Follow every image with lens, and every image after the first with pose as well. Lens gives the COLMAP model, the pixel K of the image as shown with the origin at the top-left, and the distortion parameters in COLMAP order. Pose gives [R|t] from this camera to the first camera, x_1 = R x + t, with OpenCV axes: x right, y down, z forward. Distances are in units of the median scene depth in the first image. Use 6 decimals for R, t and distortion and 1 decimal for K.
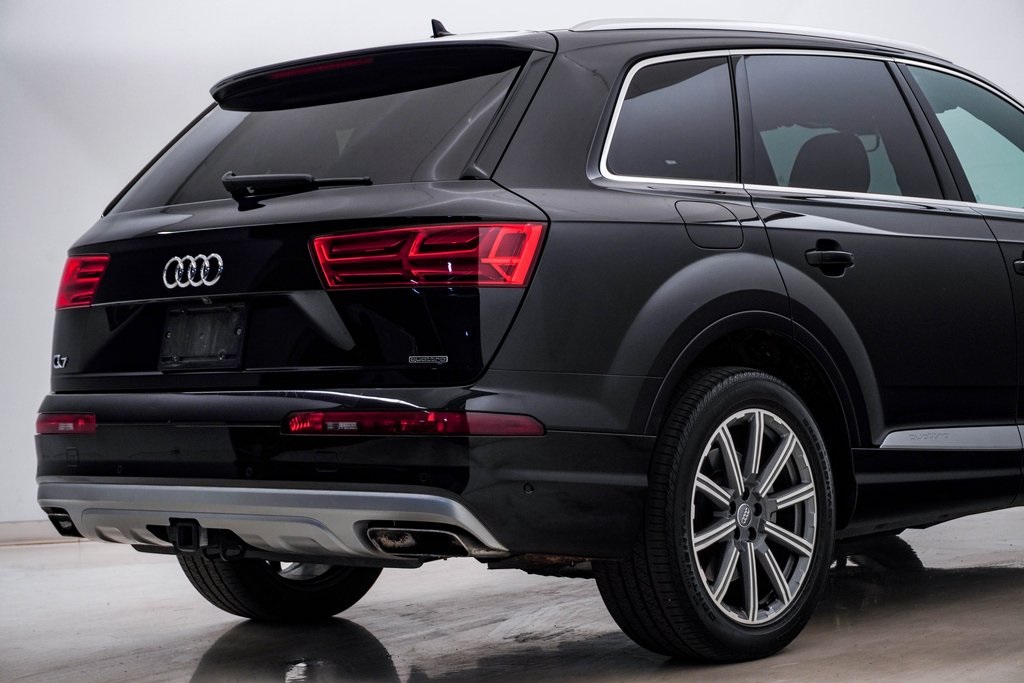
lens RADIAL K [[2176.5, 0, 520.5], [0, 2176.5, 348.4], [0, 0, 1]] dist [0.011458, 0.000000]
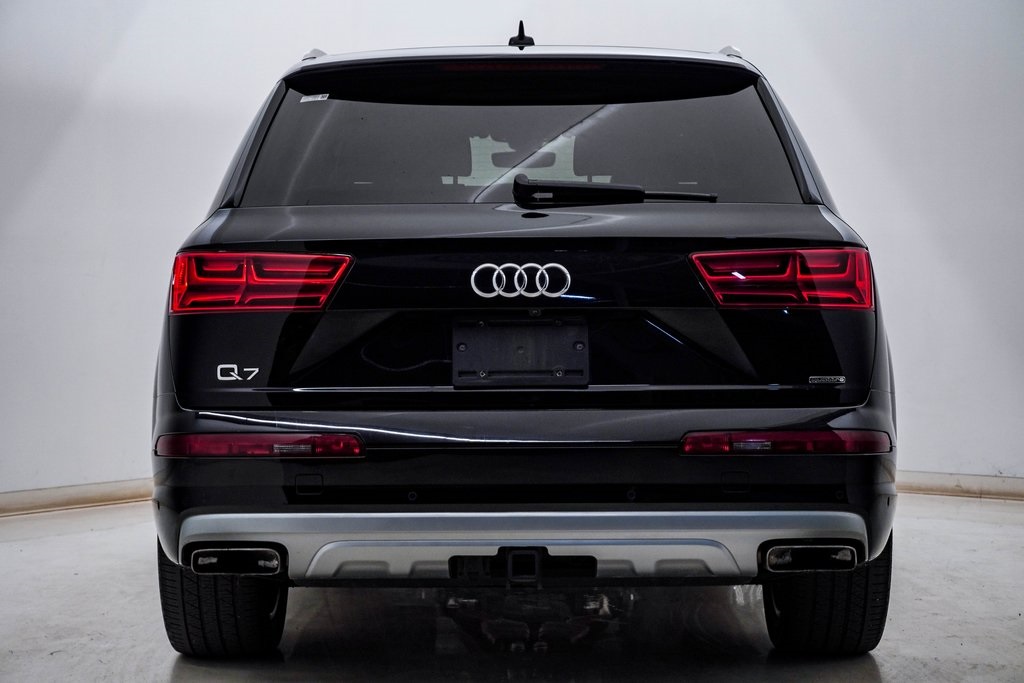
lens RADIAL K [[2176.5, 0, 510.7], [0, 2176.5, 344.3], [0, 0, 1]] dist [0.011458, 0.000000]
pose [[0.746583, 0.018413, 0.665037, -0.768339], [-0.019159, 0.999797, -0.006174, -0.002243], [-0.665016, -0.008132, 0.746785, 0.306408]]
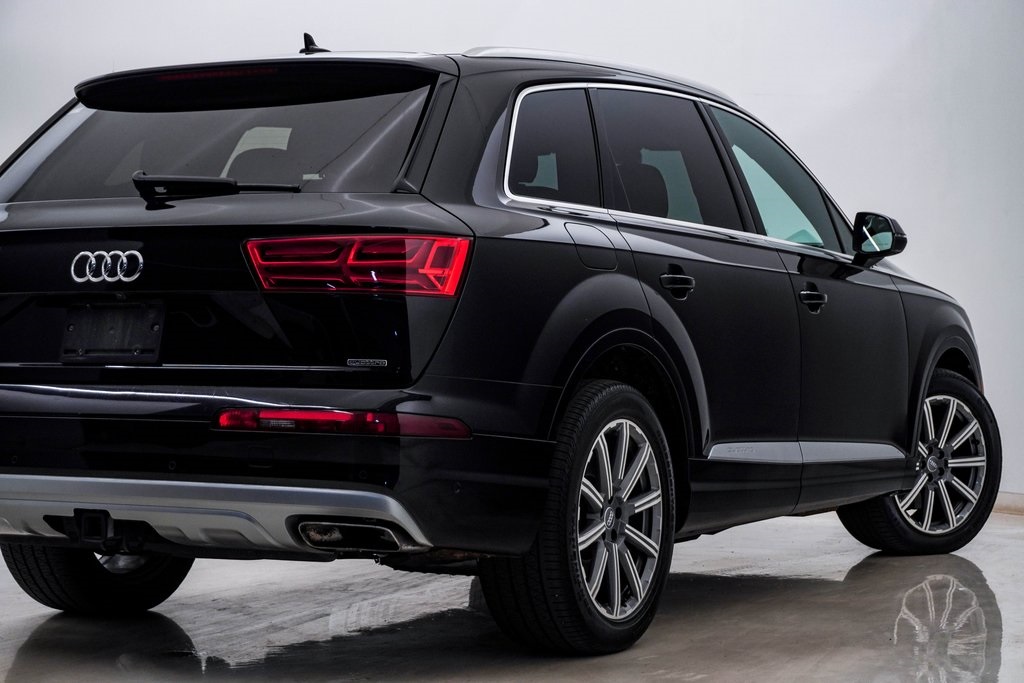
lens RADIAL K [[2176.5, 0, 515.0], [0, 2176.5, 347.2], [0, 0, 1]] dist [0.011458, 0.000000]
pose [[0.970873, 0.039441, 0.236325, -0.203344], [-0.038361, 0.999222, -0.009169, 0.004184], [-0.236503, -0.000164, 0.971631, -0.032776]]
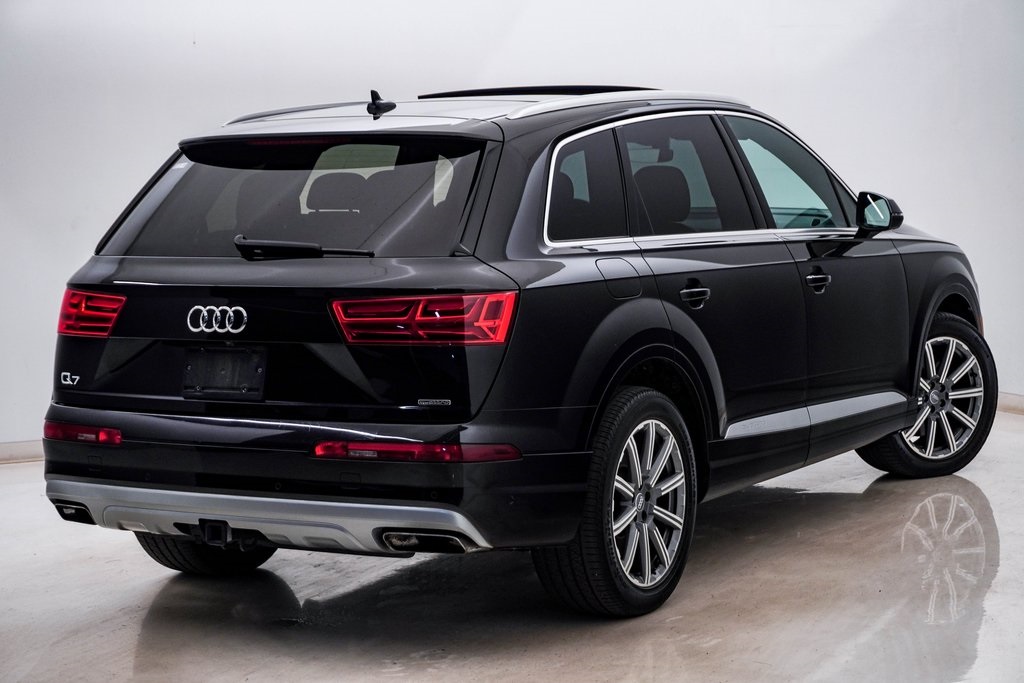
lens RADIAL K [[2176.5, 0, 509.3], [0, 2176.5, 346.4], [0, 0, 1]] dist [0.011458, 0.000000]
pose [[0.978433, -0.007748, 0.206419, -0.241853], [-0.009826, 0.996419, 0.083975, -0.124605], [-0.206330, -0.084192, 0.974854, -0.233746]]
